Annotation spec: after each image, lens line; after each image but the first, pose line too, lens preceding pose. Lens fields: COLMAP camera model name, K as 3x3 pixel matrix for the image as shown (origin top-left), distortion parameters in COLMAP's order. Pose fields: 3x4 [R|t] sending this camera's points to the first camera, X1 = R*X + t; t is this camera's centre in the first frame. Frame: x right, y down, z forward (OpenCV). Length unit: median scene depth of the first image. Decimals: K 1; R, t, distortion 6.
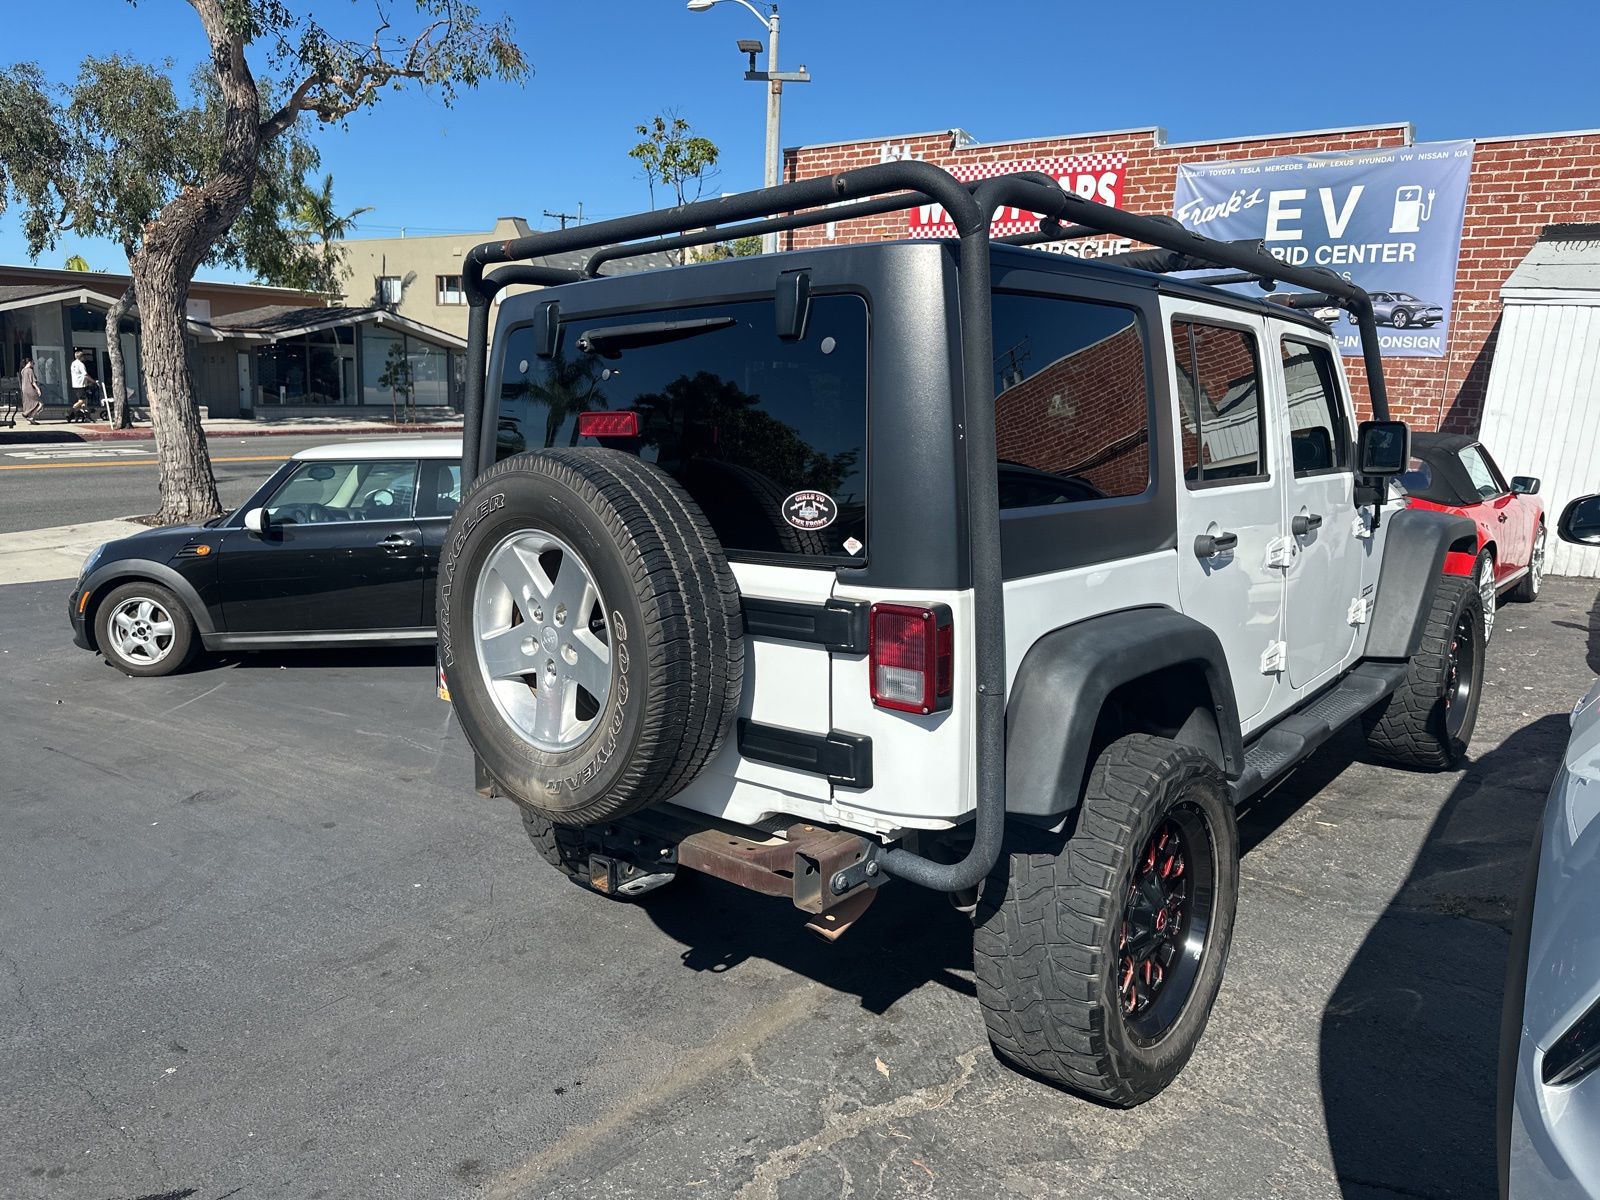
lens RADIAL K [[1156.9, 0, 807.4], [0, 1156.9, 599.1], [0, 0, 1]] dist [0.010124, 0.003067]
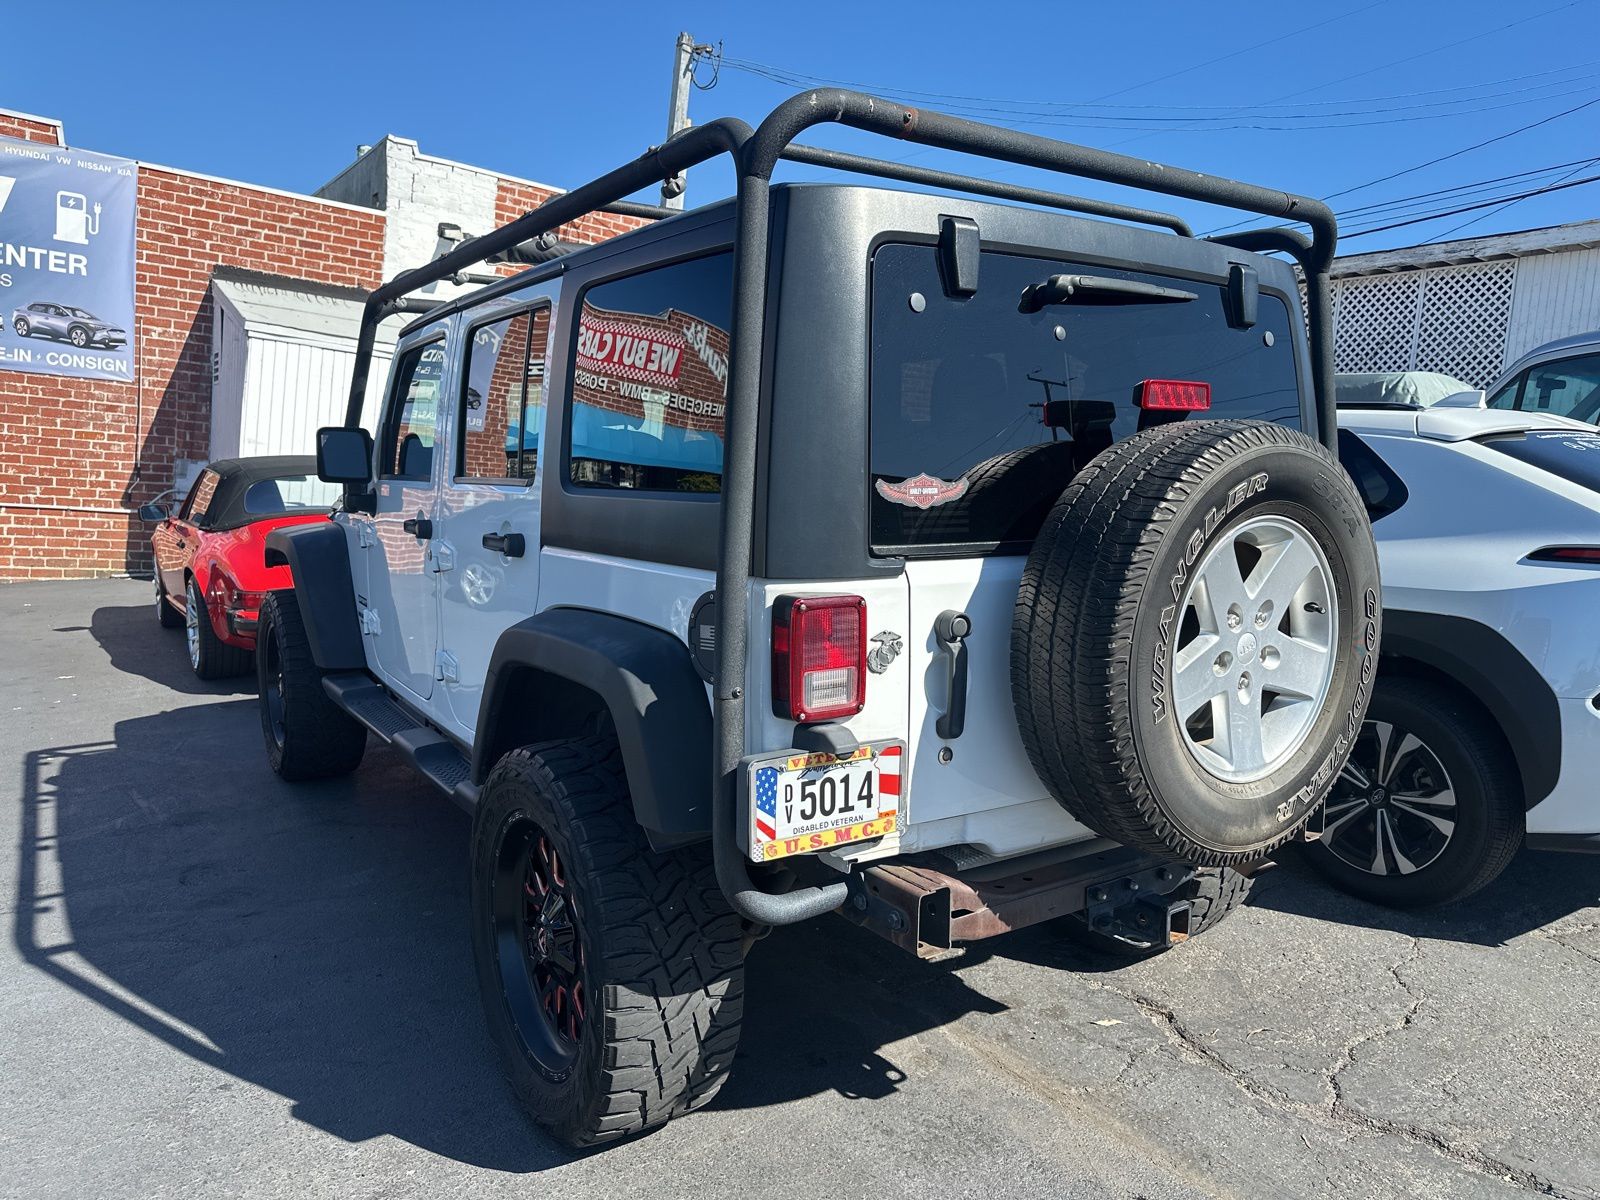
lens RADIAL K [[1156.9, 0, 807.4], [0, 1156.9, 599.1], [0, 0, 1]] dist [0.010124, 0.003067]
pose [[0.286397, -0.098646, 0.953019, -1.108958], [0.131701, 0.989297, 0.062823, -0.093758], [-0.949016, 0.107522, 0.296324, 1.041830]]
